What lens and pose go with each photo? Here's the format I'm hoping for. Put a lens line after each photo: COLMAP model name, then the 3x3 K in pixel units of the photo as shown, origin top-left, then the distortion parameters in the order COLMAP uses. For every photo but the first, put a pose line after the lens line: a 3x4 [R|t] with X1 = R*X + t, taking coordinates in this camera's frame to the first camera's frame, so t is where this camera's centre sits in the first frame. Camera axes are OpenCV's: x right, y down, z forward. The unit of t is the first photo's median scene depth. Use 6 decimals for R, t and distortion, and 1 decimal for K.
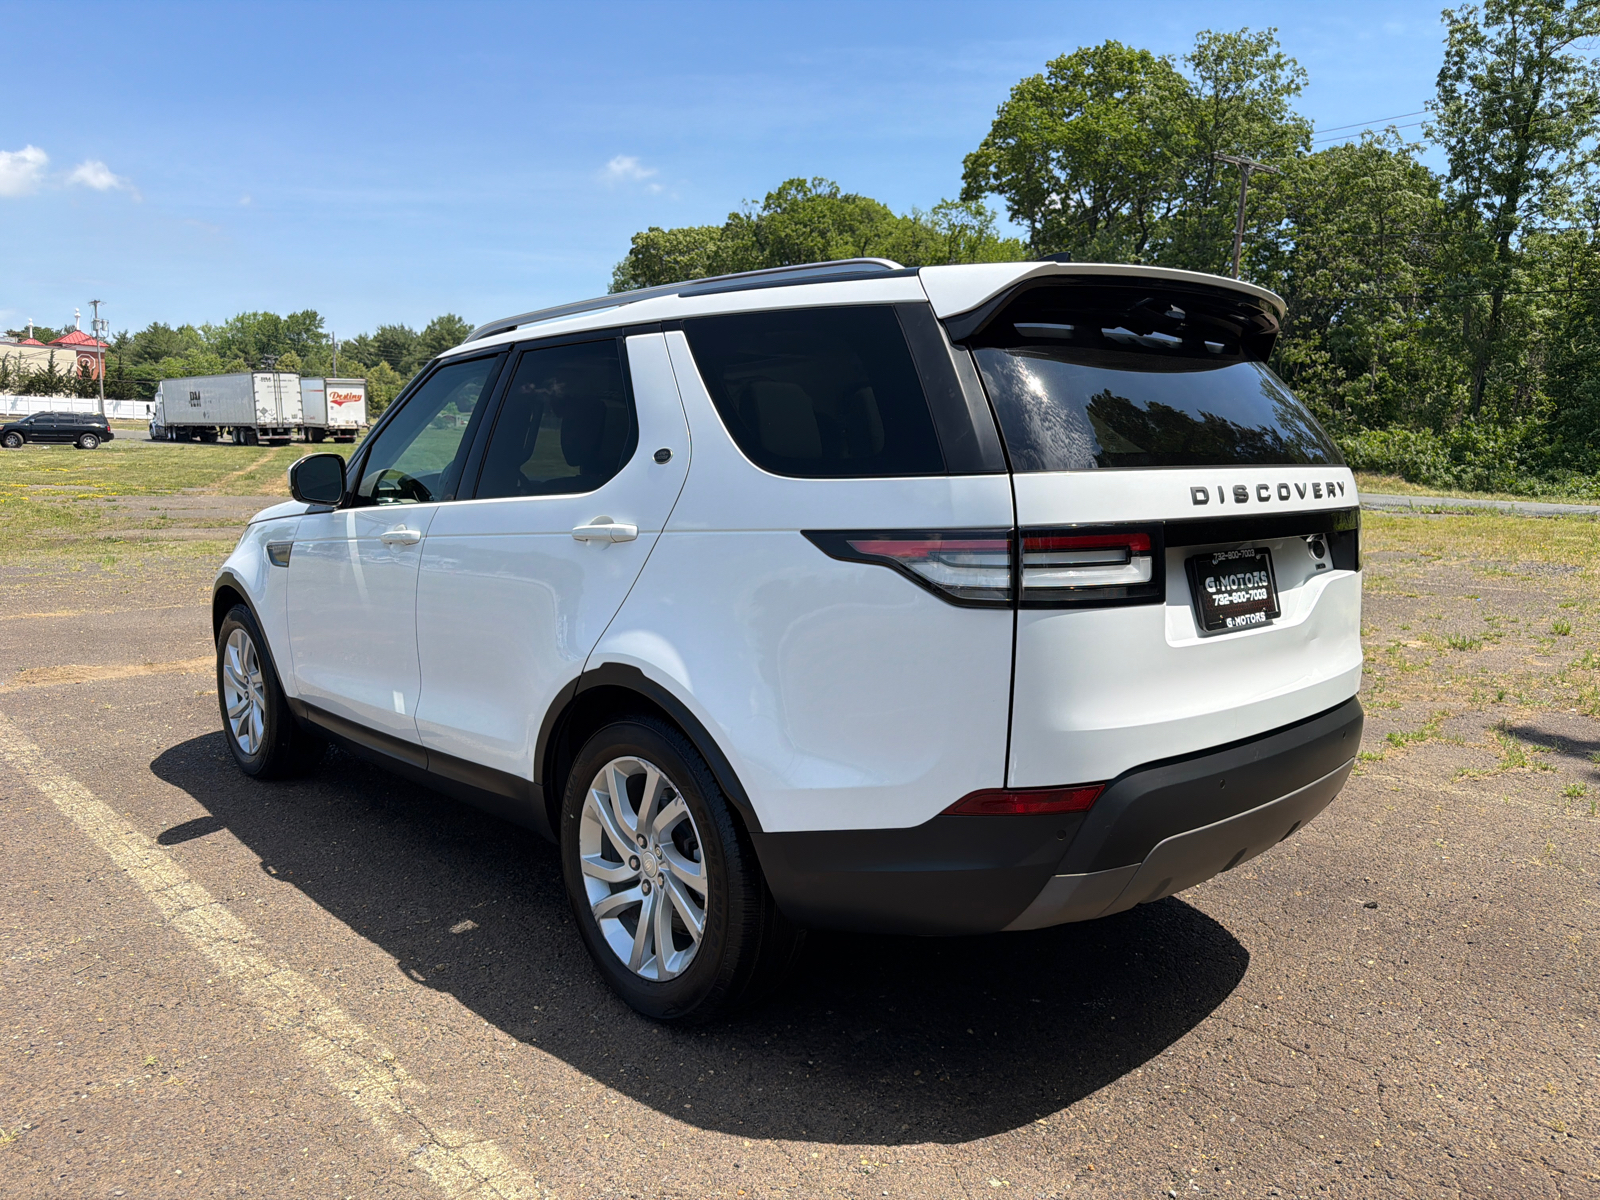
lens RADIAL K [[1149.3, 0, 808.2], [0, 1149.3, 617.2], [0, 0, 1]] dist [0.022596, -0.027191]
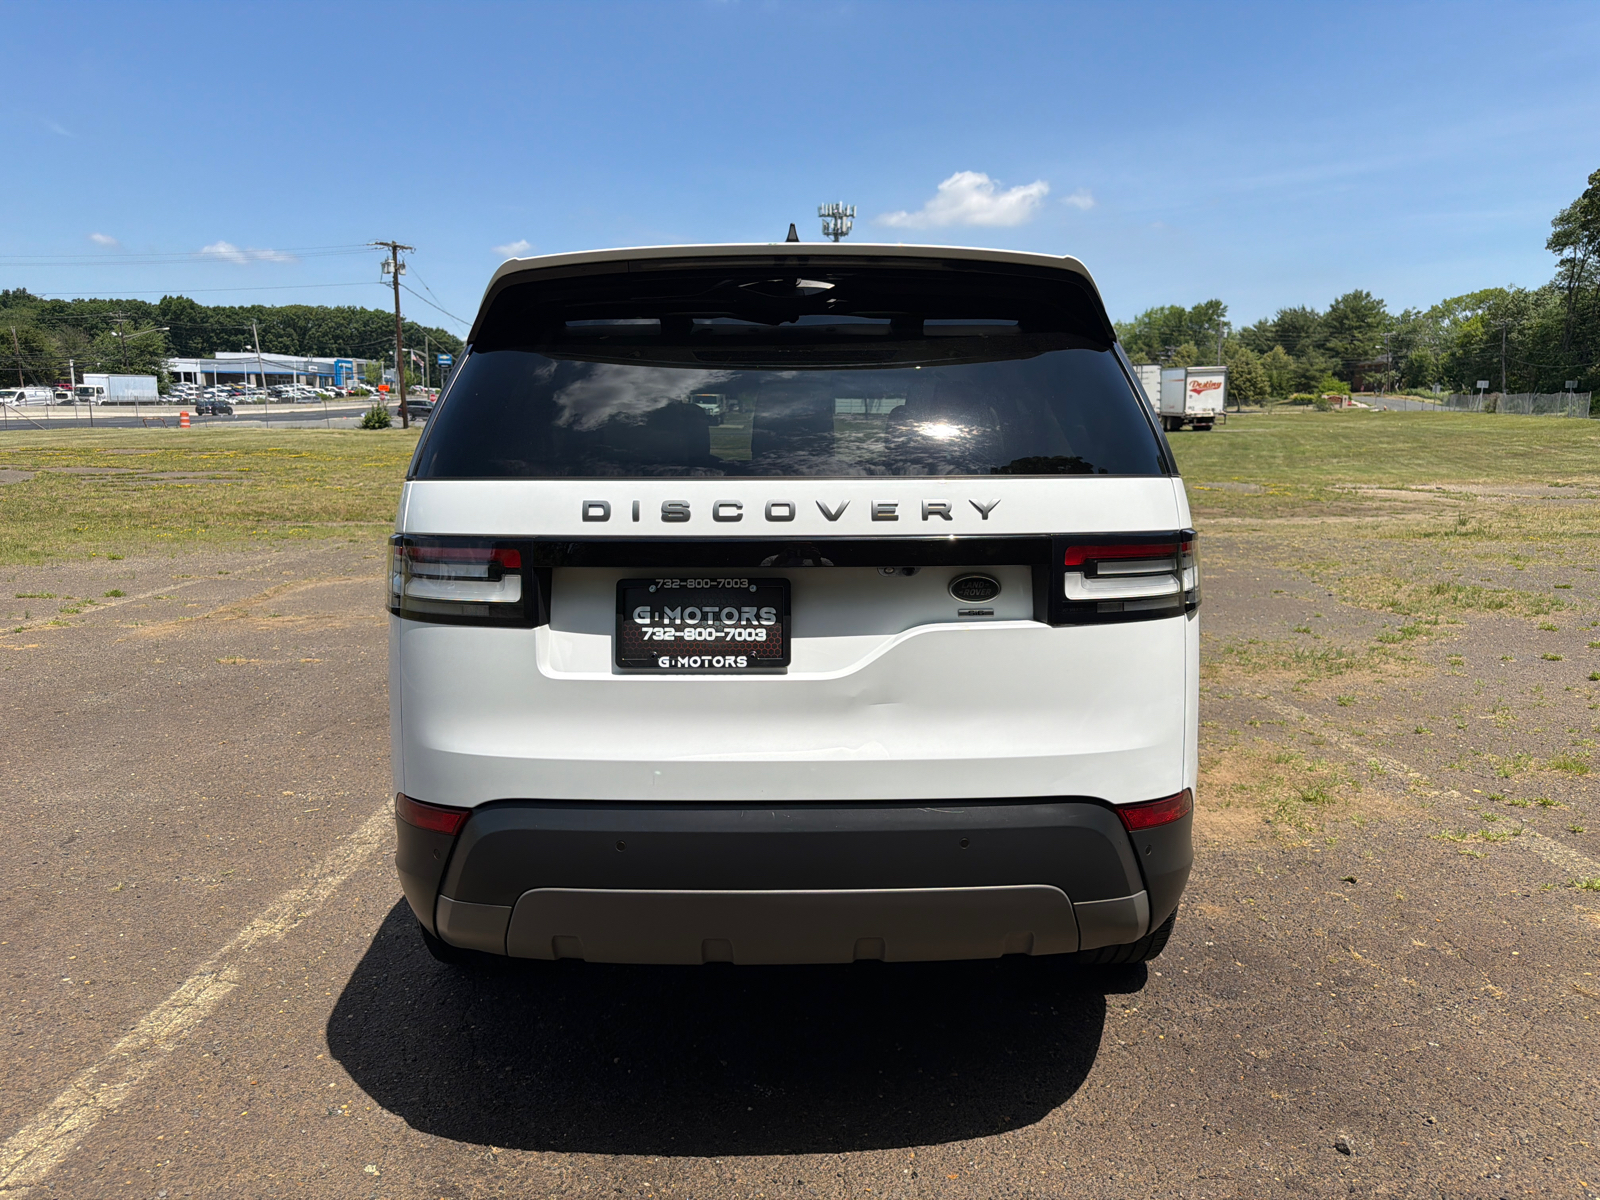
lens RADIAL K [[1149.3, 0, 770.6], [0, 1149.3, 607.0], [0, 0, 1]] dist [0.022596, -0.027191]
pose [[0.723090, 0.090404, -0.684812, 0.964837], [-0.088848, 0.995336, 0.037583, -0.071866], [0.685016, 0.033668, 0.727750, 0.422398]]
